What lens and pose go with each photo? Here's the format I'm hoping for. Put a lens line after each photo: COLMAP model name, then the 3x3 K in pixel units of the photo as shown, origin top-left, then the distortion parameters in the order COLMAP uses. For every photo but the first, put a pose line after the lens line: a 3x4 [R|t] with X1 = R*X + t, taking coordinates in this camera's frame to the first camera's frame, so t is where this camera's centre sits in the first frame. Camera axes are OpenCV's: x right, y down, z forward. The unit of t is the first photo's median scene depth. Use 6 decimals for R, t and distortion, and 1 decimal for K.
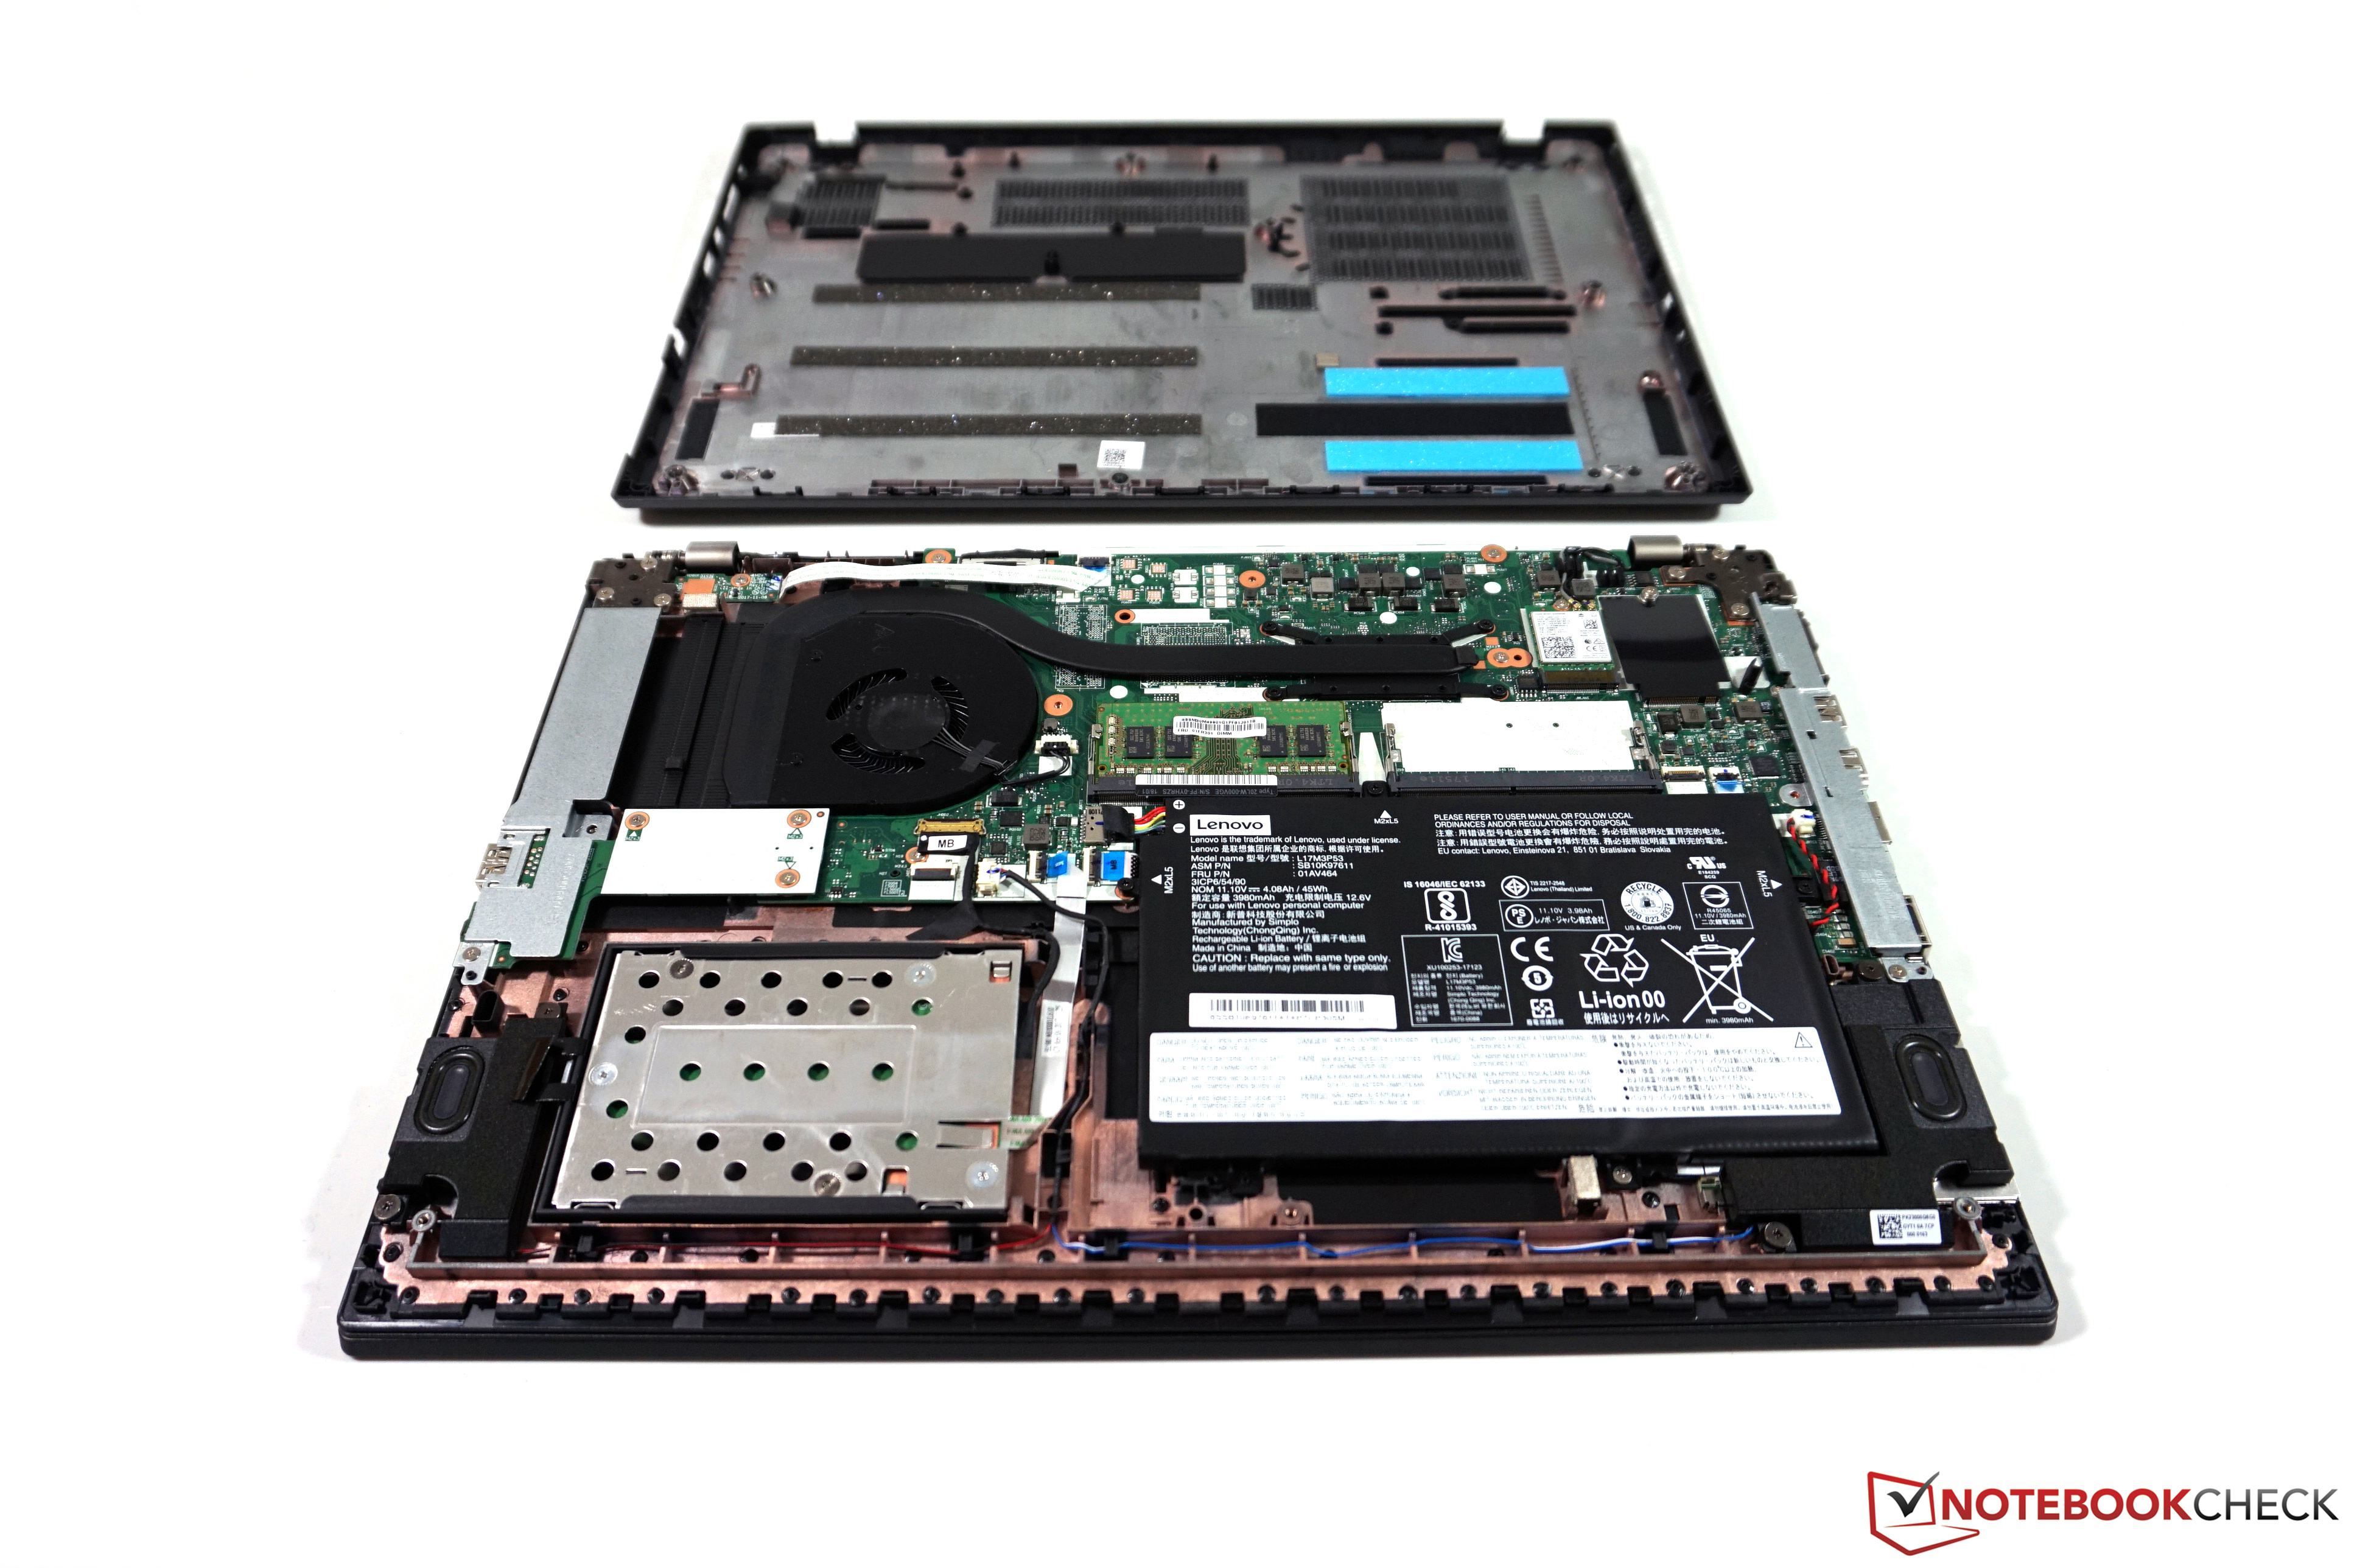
lens RADIAL K [[1580.9, 0, 1178.5], [0, 1580.9, 784.0], [0, 0, 1]] dist [0.001115, 0.000006]
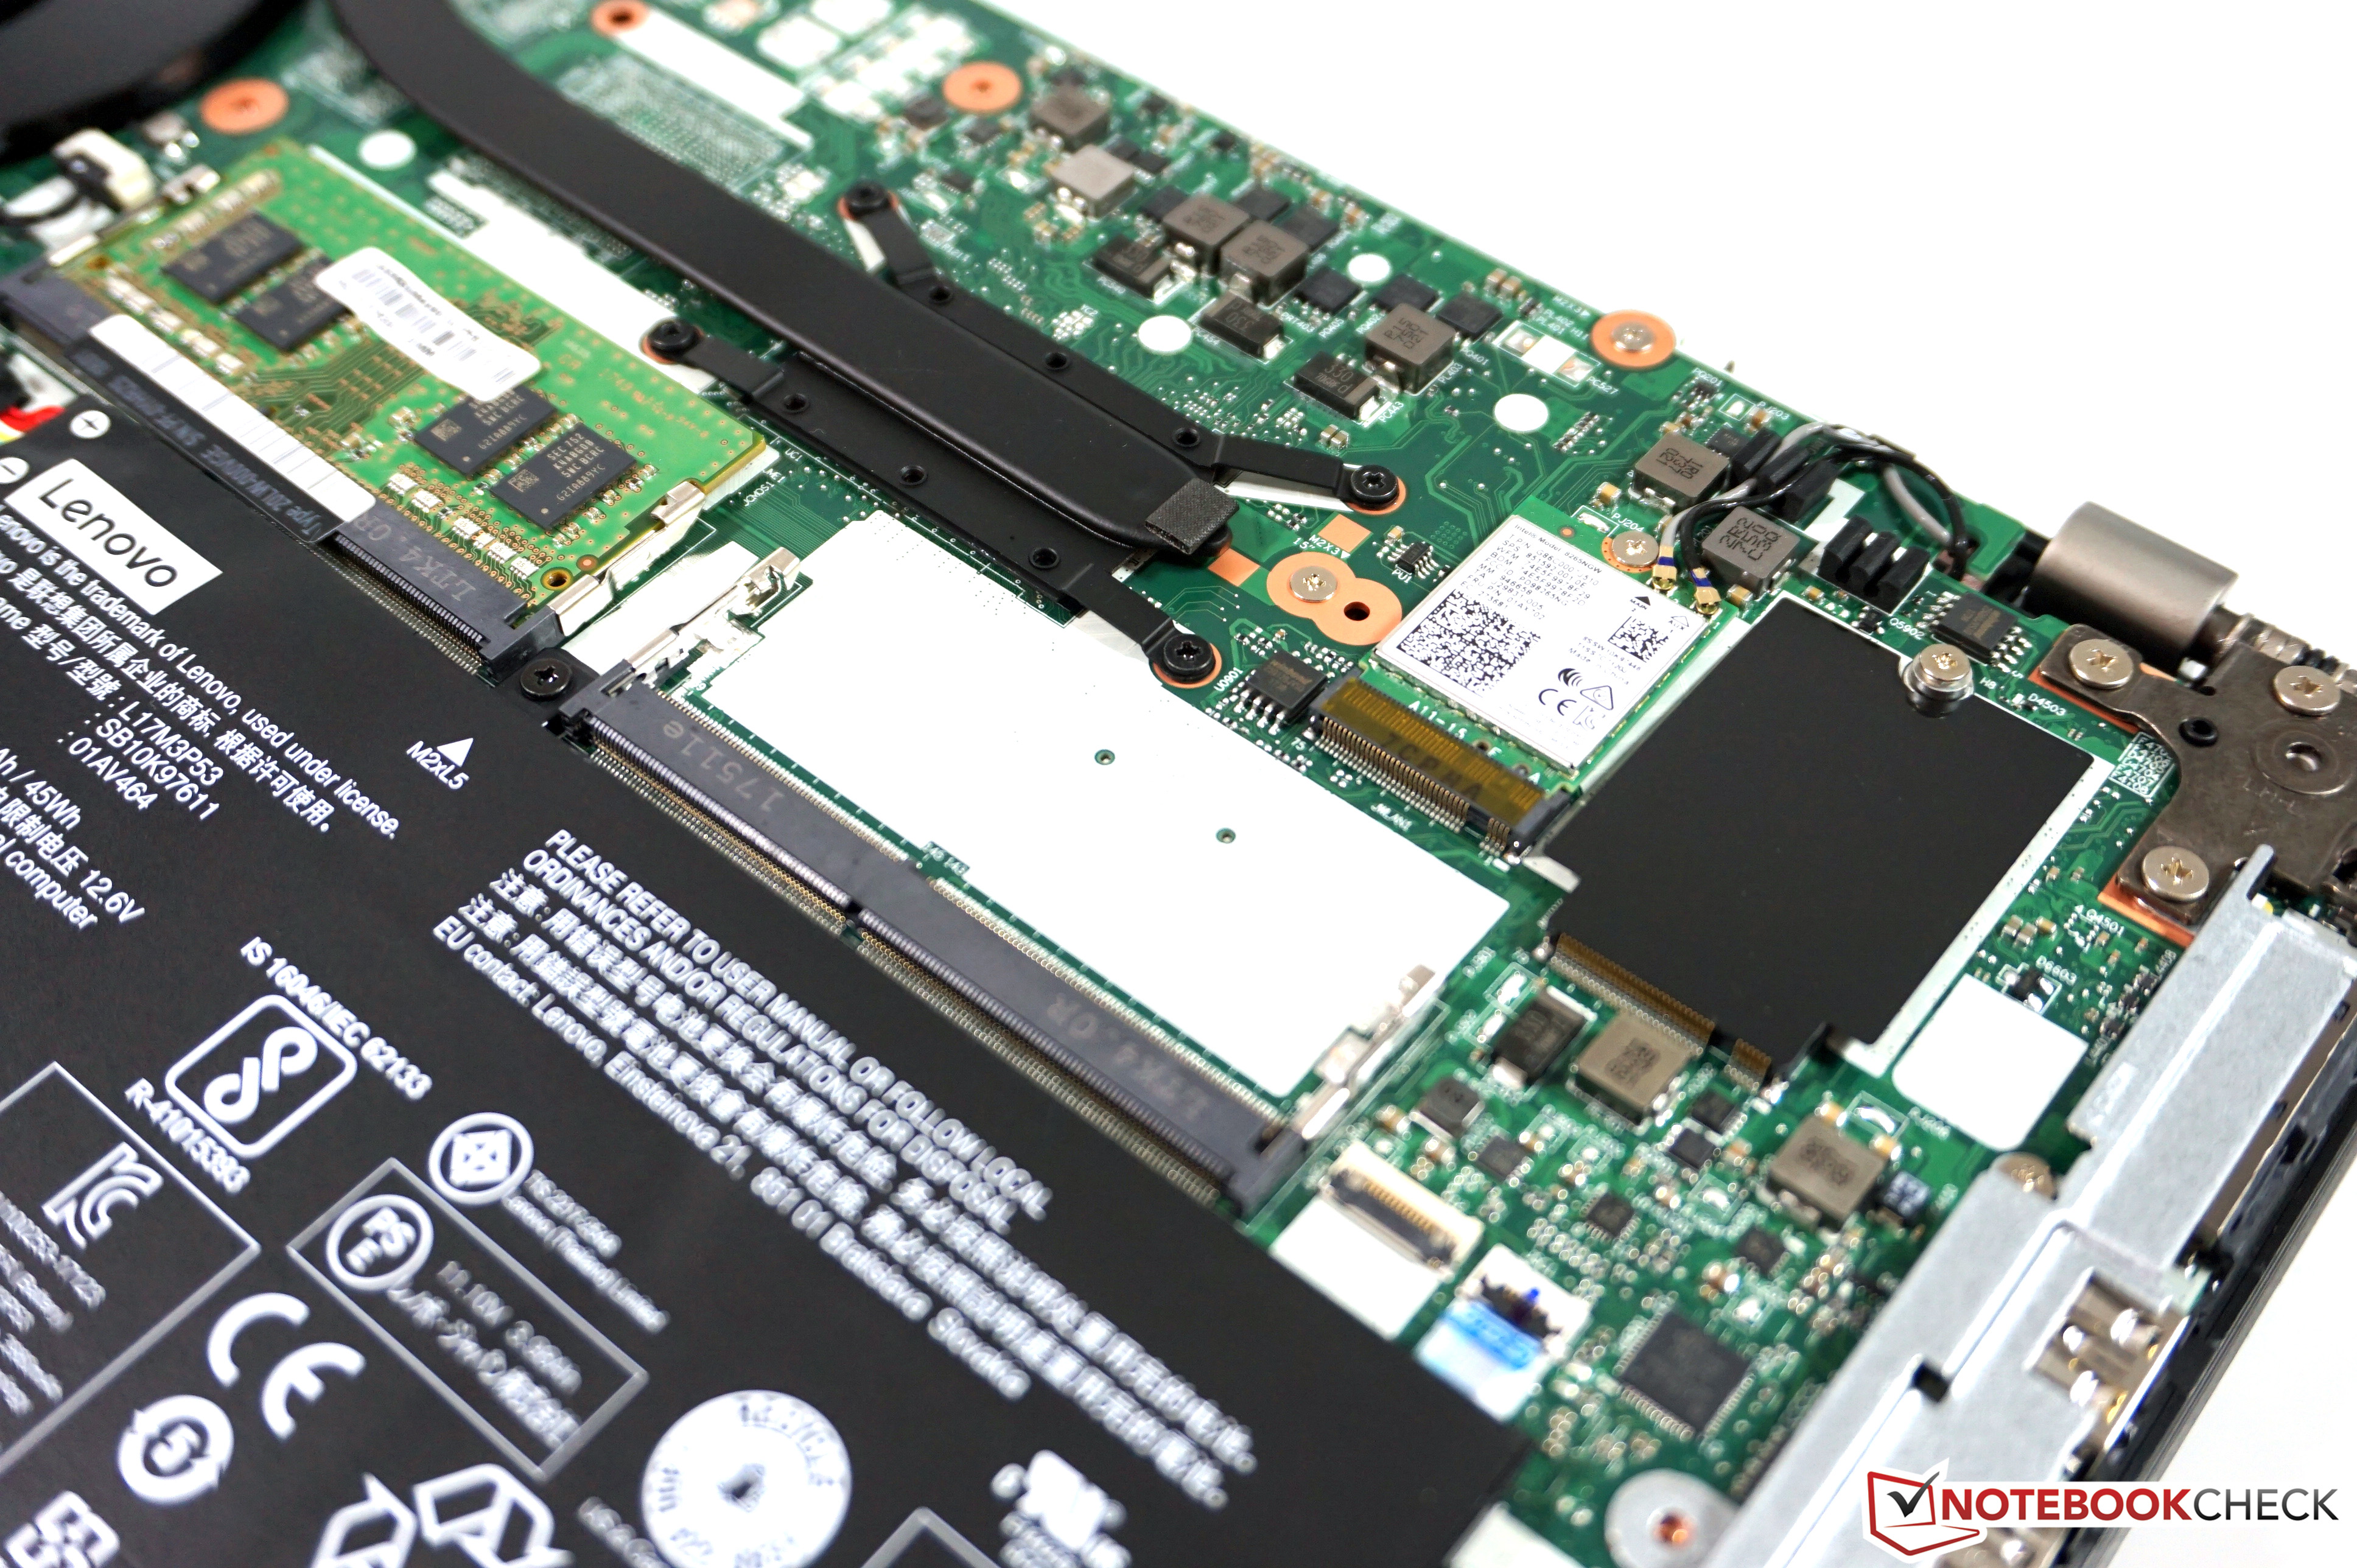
lens RADIAL K [[2505.0, 0, 1178.5], [0, 2505.0, 784.0], [0, 0, 1]] dist [0.012373, 0.002773]
pose [[0.764697, 0.506109, -0.398864, 0.431500], [-0.491842, 0.858329, 0.146160, -0.114142], [0.416330, 0.084410, 0.905287, 0.605171]]
